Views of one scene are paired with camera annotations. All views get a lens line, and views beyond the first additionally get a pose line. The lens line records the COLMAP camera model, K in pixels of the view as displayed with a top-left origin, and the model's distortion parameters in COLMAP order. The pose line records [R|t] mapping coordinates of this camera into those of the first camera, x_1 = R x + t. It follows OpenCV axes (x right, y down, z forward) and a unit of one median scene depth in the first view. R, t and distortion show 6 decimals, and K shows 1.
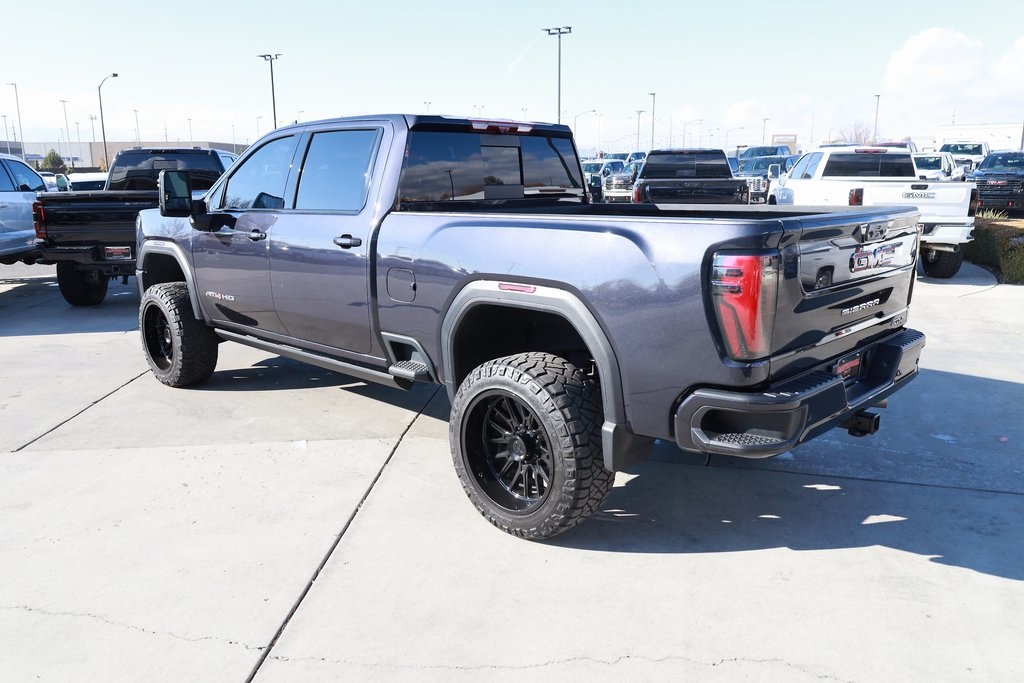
lens RADIAL K [[781.7, 0, 512.0], [0, 781.7, 341.5], [0, 0, 1]] dist [0.000524, -0.006883]
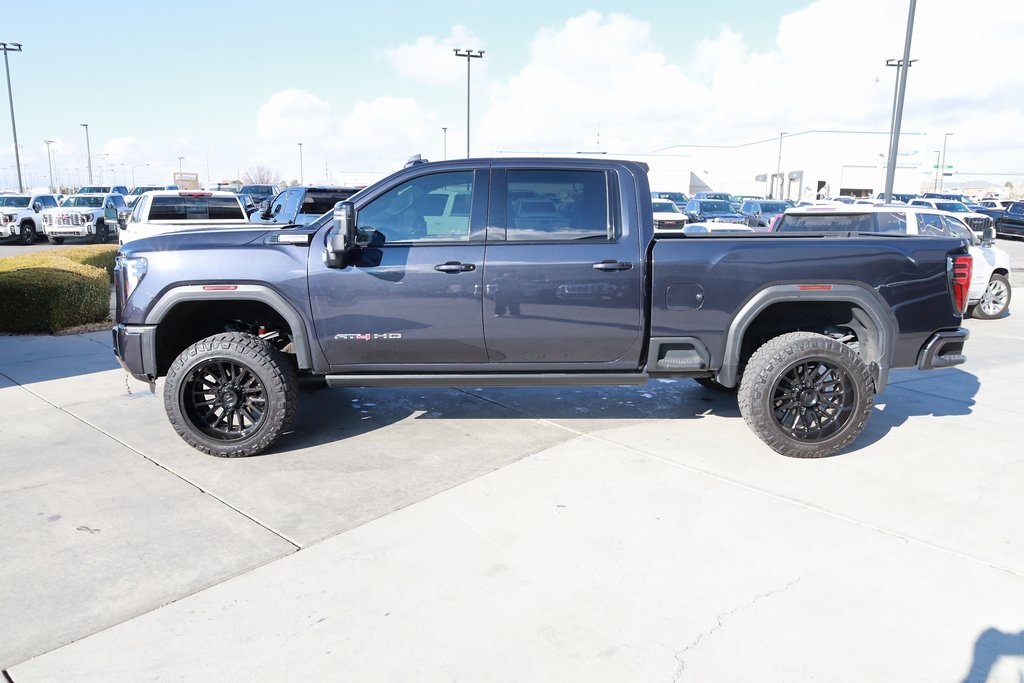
lens RADIAL K [[735.2, 0, 512.0], [0, 735.2, 341.5], [0, 0, 1]] dist [-0.011625, -0.006494]
pose [[0.707727, -0.113891, 0.697245, -0.167660], [0.138769, 0.990105, 0.020873, -0.008434], [-0.692723, 0.081984, 0.716529, 0.053697]]
